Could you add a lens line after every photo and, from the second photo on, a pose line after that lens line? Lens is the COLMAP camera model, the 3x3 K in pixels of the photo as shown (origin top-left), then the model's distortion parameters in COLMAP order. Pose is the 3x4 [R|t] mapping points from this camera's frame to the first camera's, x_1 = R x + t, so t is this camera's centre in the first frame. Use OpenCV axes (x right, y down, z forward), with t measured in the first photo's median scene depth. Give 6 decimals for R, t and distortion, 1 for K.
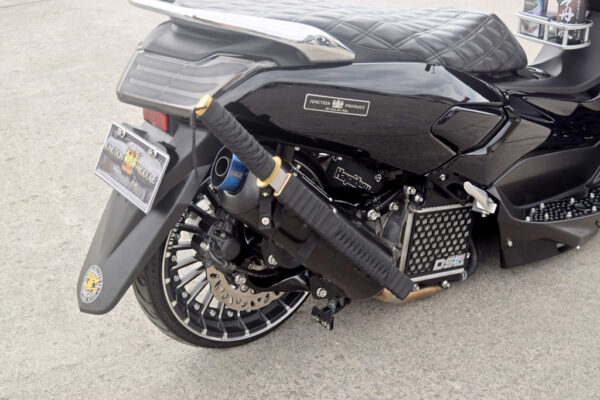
lens RADIAL K [[946.3, 0, 299.9], [0, 946.3, 199.8], [0, 0, 1]] dist [-0.012414, 0.000000]
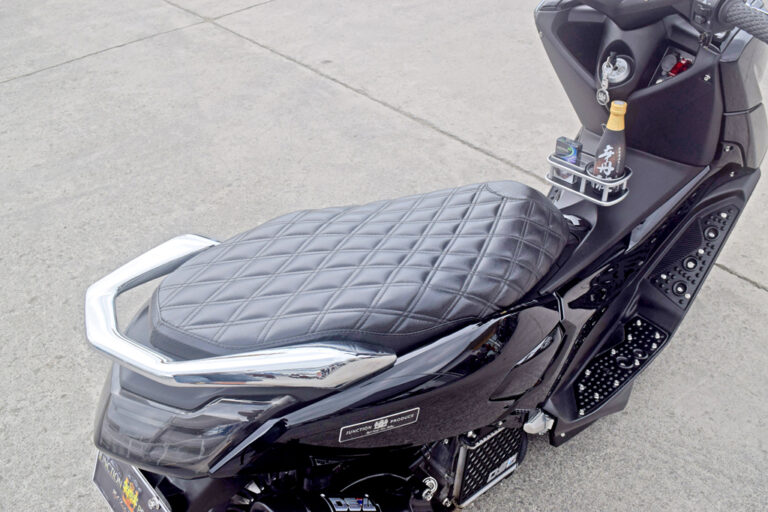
lens RADIAL K [[712.3, 0, 384.8], [0, 712.3, 256.4], [0, 0, 1]] dist [-0.069576, 0.000000]
pose [[0.991316, -0.105491, 0.078518, 0.008747], [0.088356, 0.976523, 0.196461, -0.262015], [-0.097400, -0.187817, 0.977363, 0.335009]]
